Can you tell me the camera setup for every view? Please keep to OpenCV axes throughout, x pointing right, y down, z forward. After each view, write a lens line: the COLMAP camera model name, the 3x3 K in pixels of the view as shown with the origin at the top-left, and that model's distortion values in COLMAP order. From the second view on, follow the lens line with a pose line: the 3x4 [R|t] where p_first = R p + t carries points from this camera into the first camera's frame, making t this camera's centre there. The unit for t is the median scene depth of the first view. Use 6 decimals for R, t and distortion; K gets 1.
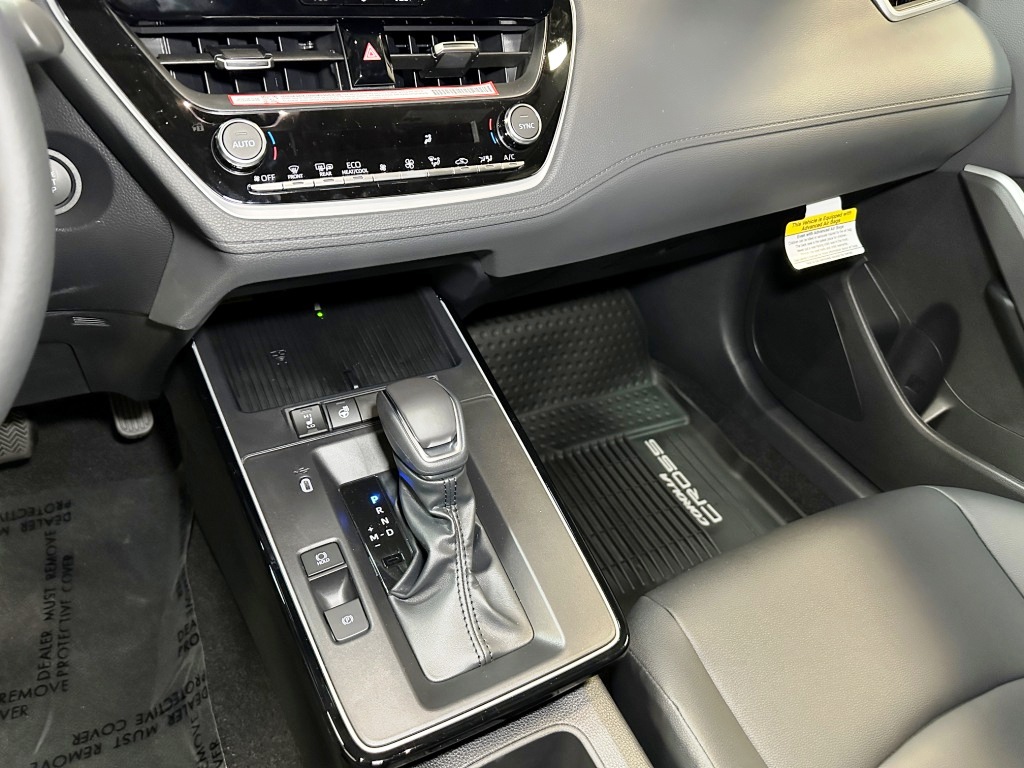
lens RADIAL K [[713.8, 0, 512.0], [0, 713.8, 384.0], [0, 0, 1]] dist [0.002205, 0.002496]
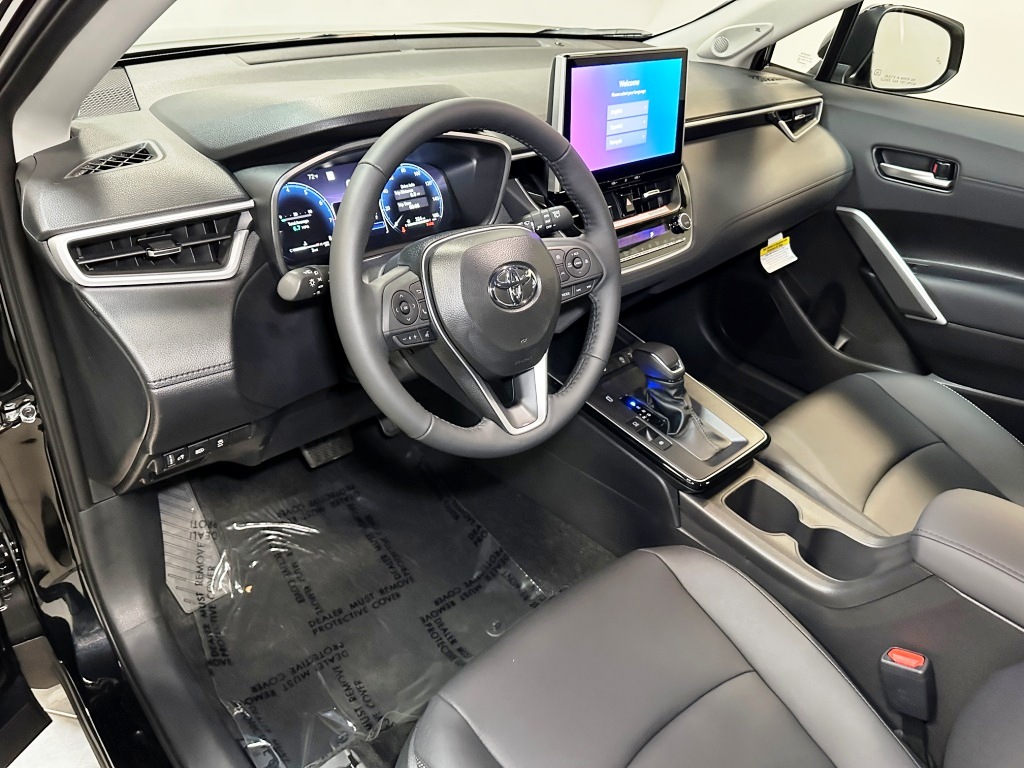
lens RADIAL K [[721.3, 0, 512.0], [0, 721.3, 384.0], [0, 0, 1]] dist [0.065541, -0.000047]
pose [[0.967323, -0.159981, 0.196701, -0.660831], [0.172773, 0.983713, -0.049577, 0.103413], [-0.185566, 0.081941, 0.979209, -0.710210]]
